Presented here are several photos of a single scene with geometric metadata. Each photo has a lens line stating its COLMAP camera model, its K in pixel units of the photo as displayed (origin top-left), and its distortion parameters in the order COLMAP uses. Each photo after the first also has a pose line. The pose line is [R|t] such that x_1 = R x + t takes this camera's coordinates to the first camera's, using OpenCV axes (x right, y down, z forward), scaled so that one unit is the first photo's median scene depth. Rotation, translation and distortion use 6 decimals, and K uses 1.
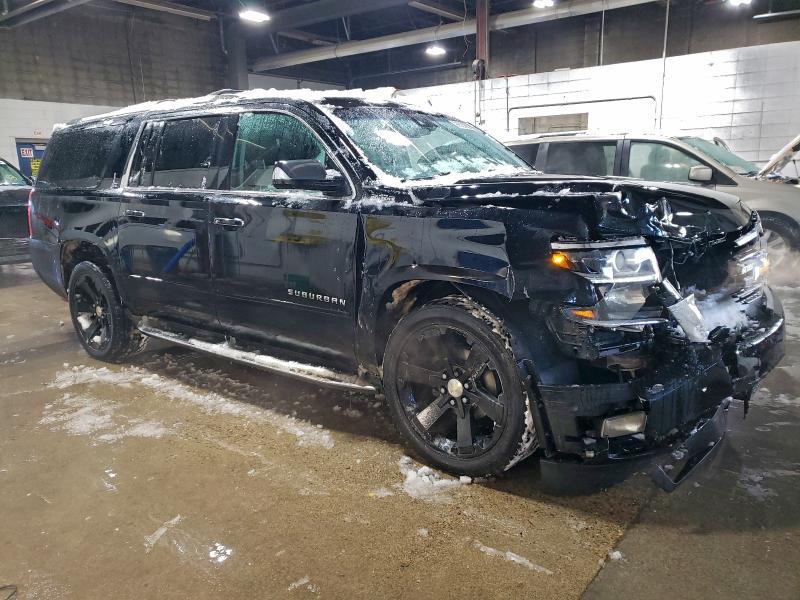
lens RADIAL K [[618.2, 0, 400.0], [0, 618.2, 300.0], [0, 0, 1]] dist [0.012449, 0.007460]
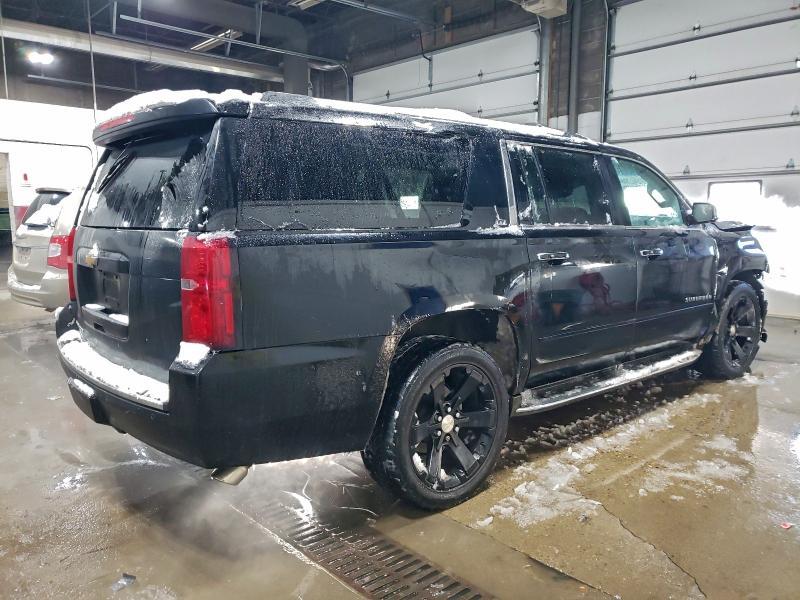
lens RADIAL K [[618.2, 0, 400.0], [0, 618.2, 300.0], [0, 0, 1]] dist [0.012449, 0.007460]
pose [[0.182275, -0.105455, 0.977576, -1.340500], [0.198335, 0.977738, 0.068492, -0.190739], [-0.963036, 0.181403, 0.199133, 1.116526]]
